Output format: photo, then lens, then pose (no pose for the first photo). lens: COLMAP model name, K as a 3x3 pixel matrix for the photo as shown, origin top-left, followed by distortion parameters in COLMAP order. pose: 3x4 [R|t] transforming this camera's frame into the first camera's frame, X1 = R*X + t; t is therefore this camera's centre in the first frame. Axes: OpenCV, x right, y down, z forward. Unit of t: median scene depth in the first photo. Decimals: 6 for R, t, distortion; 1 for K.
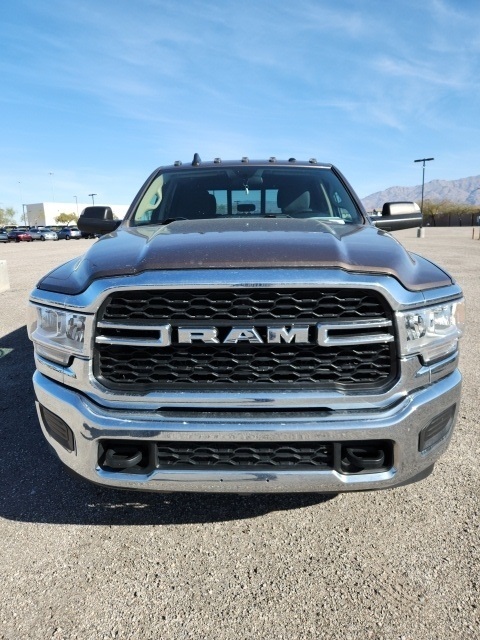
lens RADIAL K [[435.2, 0, 247.1], [0, 435.2, 322.5], [0, 0, 1]] dist [0.064419, -0.068024]
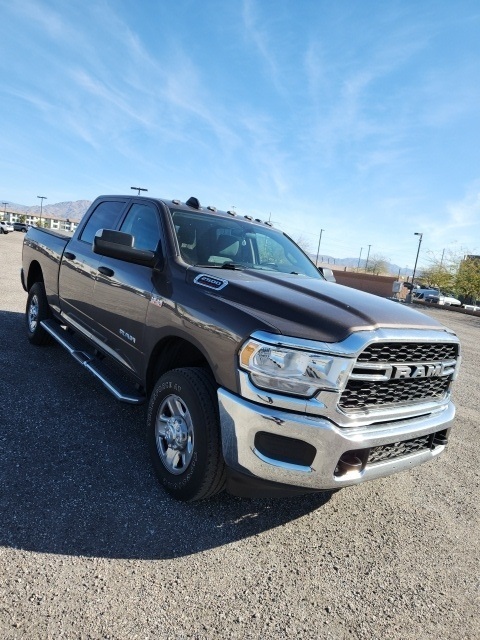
lens RADIAL K [[435.2, 0, 247.1], [0, 435.2, 322.5], [0, 0, 1]] dist [0.064419, -0.068024]
pose [[0.751750, 0.045345, 0.657887, -0.706409], [-0.027201, 0.998916, -0.037768, -0.033266], [-0.658887, 0.010497, 0.752169, 0.088631]]
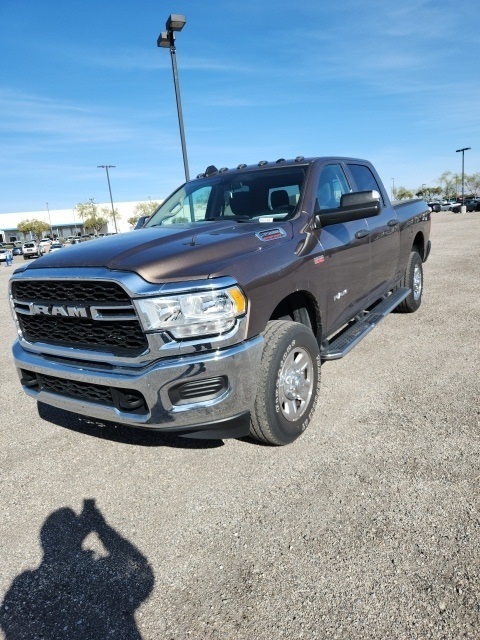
lens RADIAL K [[449.1, 0, 240.0], [0, 449.1, 320.0], [0, 0, 1]] dist [-0.002486, -0.002341]
pose [[0.840560, 0.050099, -0.539397, 0.646283], [-0.035674, 0.998672, 0.037164, -0.009586], [0.540542, -0.011997, 0.841231, -0.011943]]
